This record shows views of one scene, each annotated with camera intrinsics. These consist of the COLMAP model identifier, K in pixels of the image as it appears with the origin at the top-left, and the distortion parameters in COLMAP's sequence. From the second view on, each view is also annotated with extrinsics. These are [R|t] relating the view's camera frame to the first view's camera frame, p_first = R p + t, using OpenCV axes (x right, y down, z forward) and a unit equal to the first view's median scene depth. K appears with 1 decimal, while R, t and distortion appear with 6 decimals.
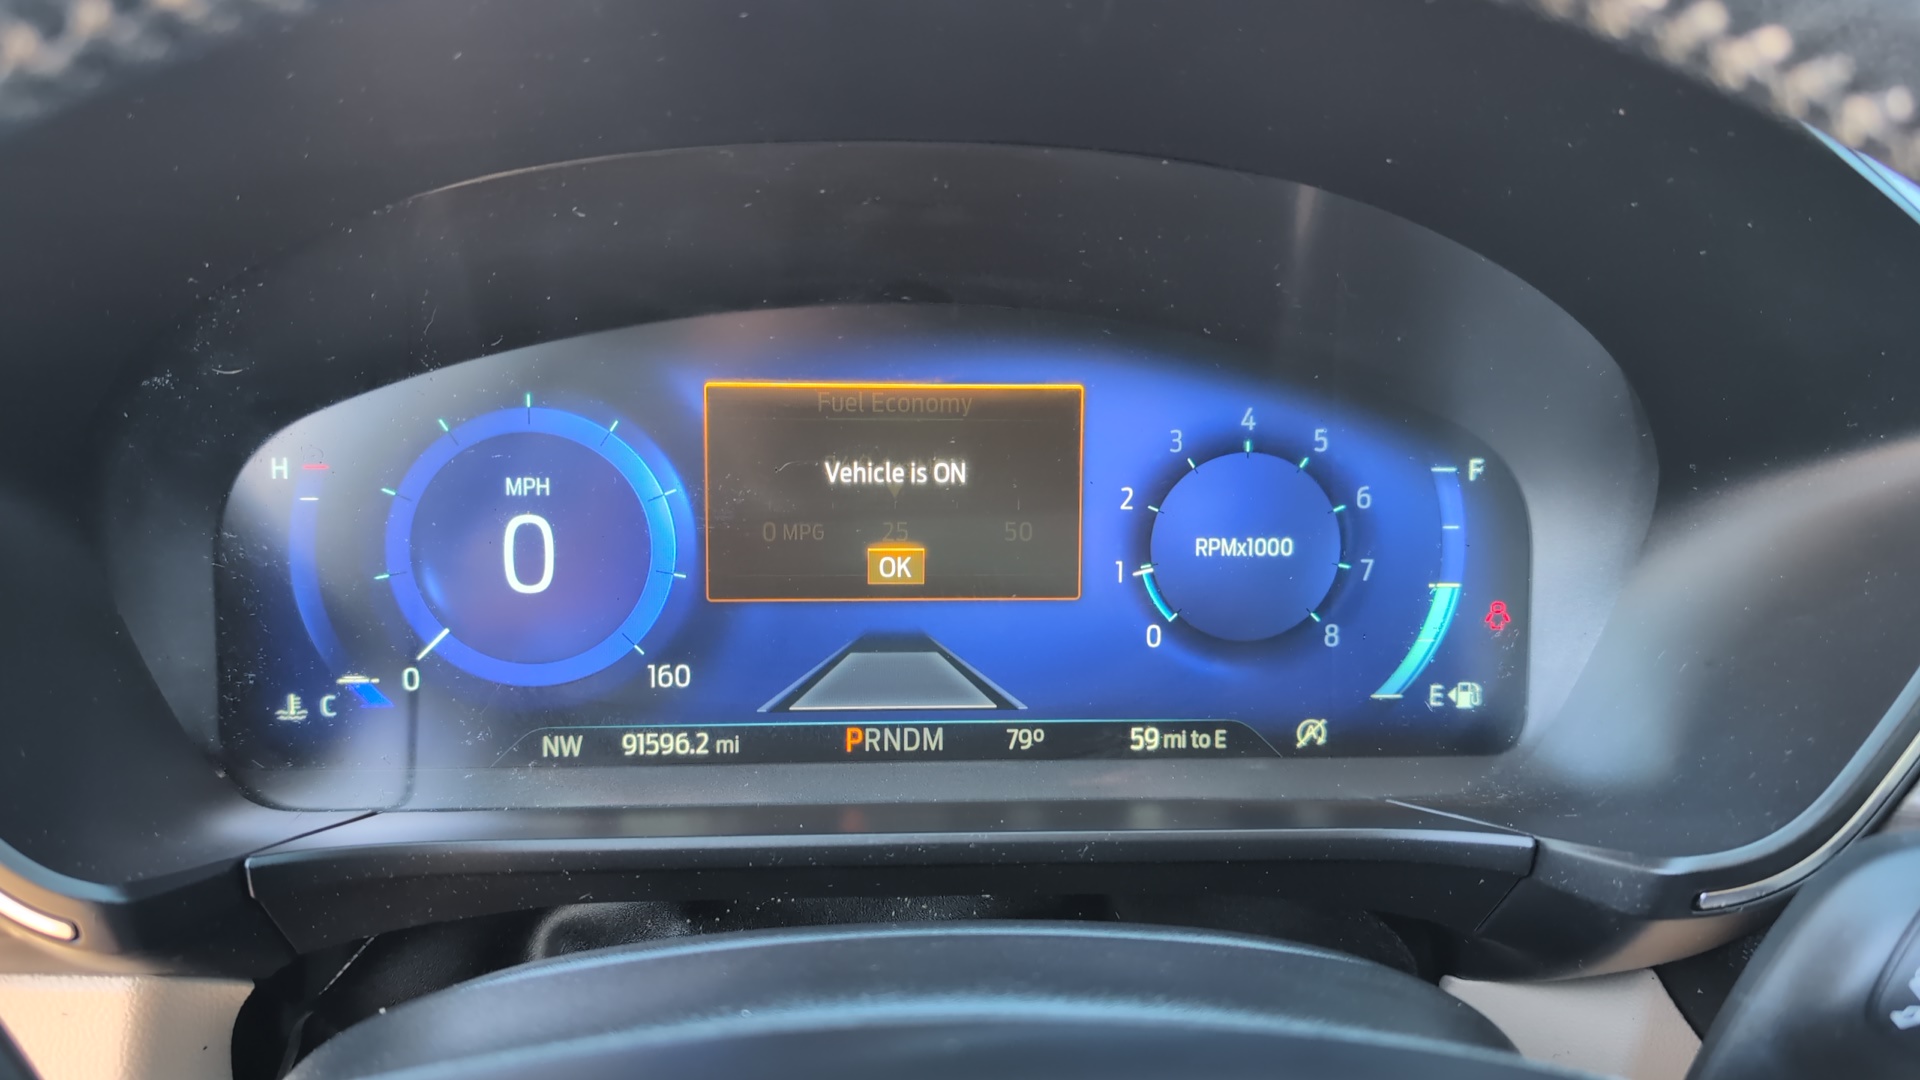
lens RADIAL K [[1601.6, 0, 993.0], [0, 1601.6, 528.1], [0, 0, 1]] dist [0.044909, -0.063006]
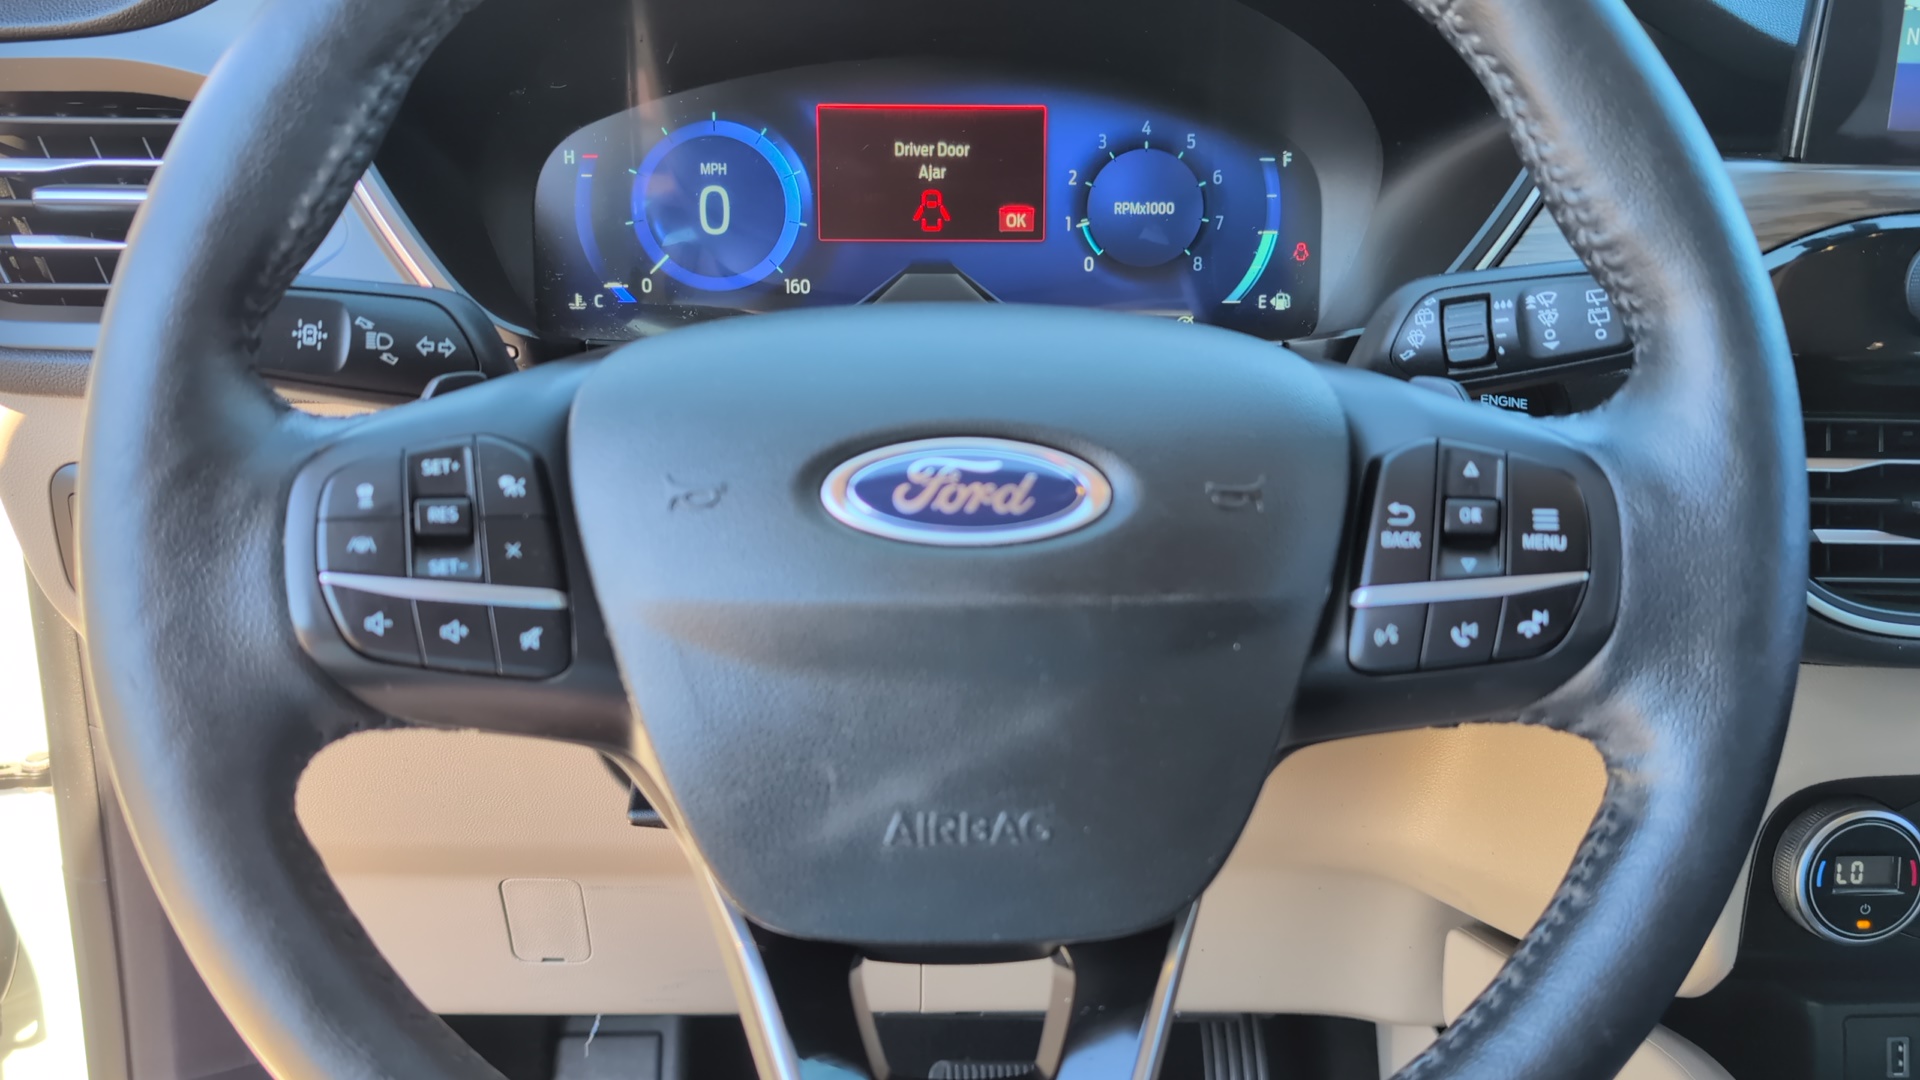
lens RADIAL K [[1601.6, 0, 1001.1], [0, 1601.6, 546.6], [0, 0, 1]] dist [0.044909, -0.063006]
pose [[0.999104, 0.004036, -0.042118, 0.081049], [-0.001380, 0.998020, 0.062885, 0.255137], [0.042289, -0.062771, 0.997132, -0.668661]]
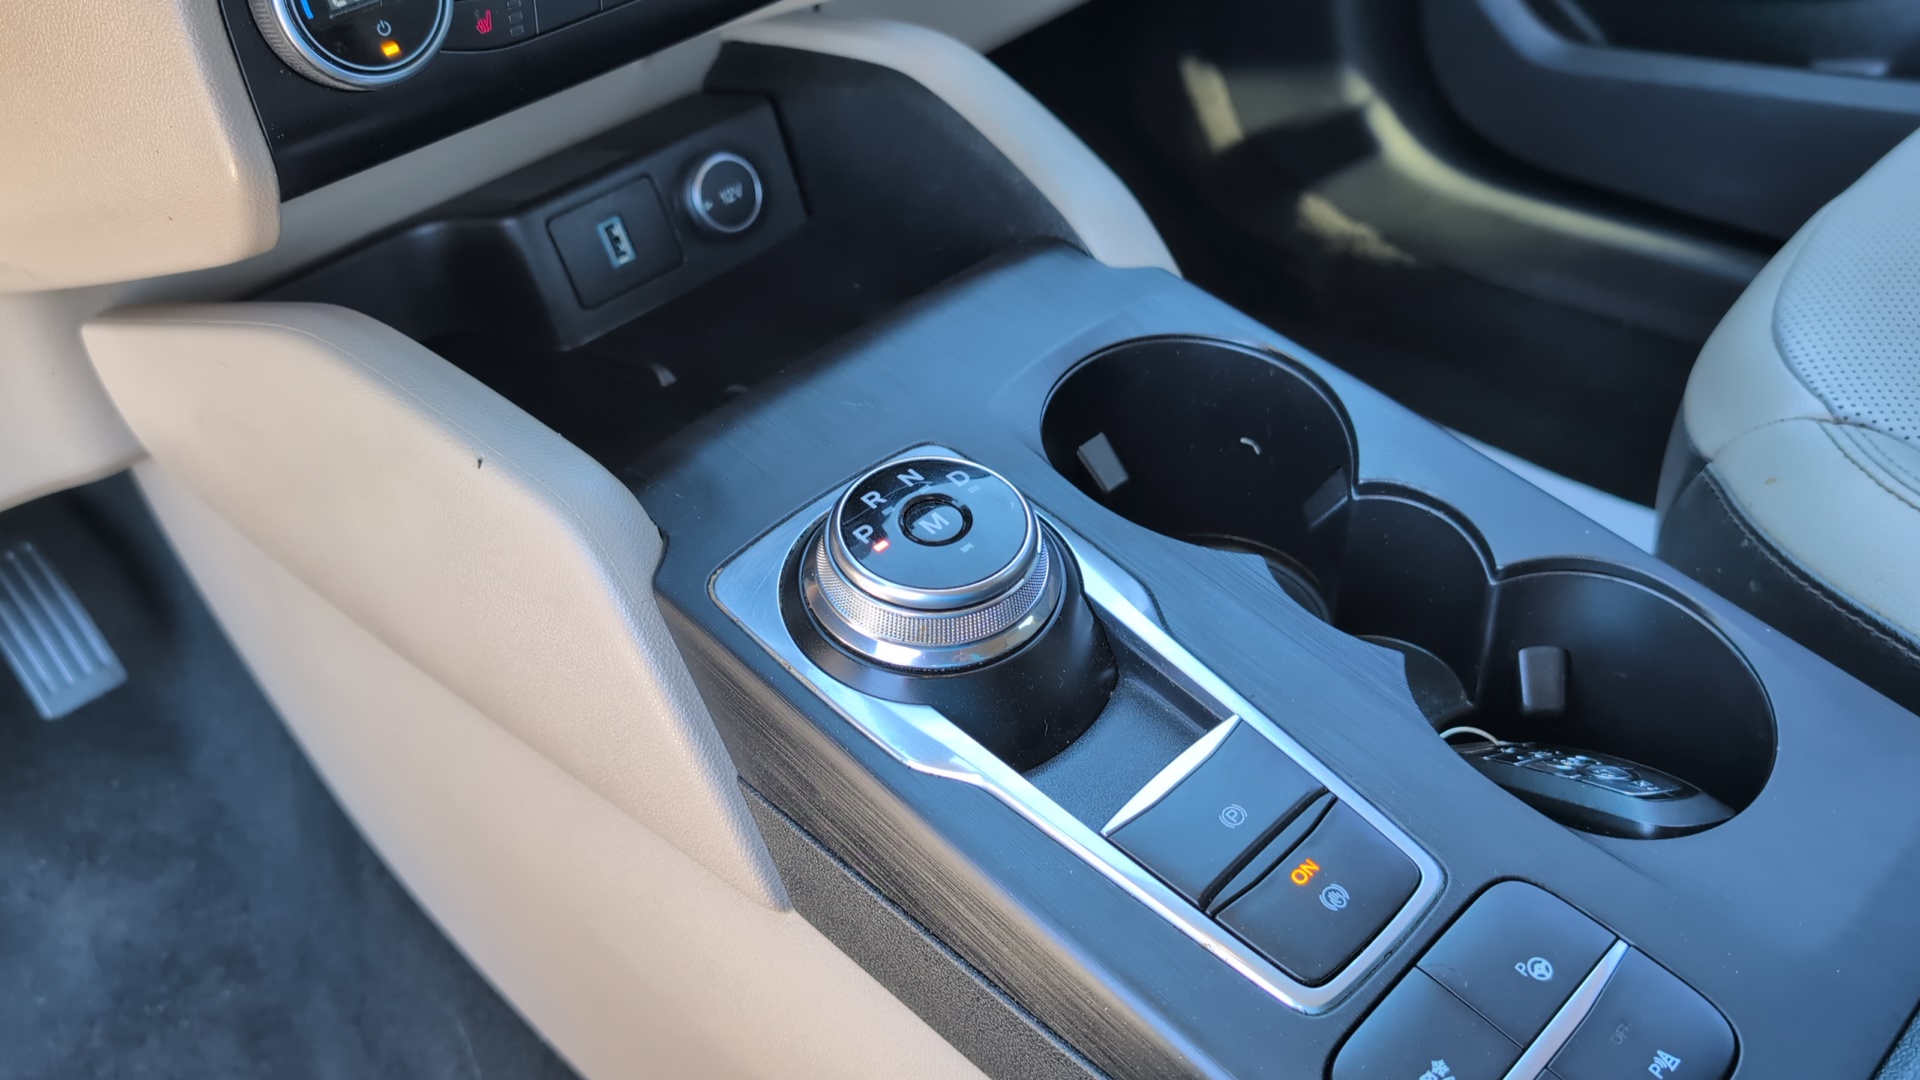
lens RADIAL K [[1601.6, 0, 959.7], [0, 1601.6, 542.3], [0, 0, 1]] dist [0.044909, -0.063006]
pose [[0.778940, -0.463095, 0.422842, 0.455692], [0.267390, 0.855187, 0.444024, 0.570273], [-0.567234, -0.232804, 0.789967, -0.401095]]
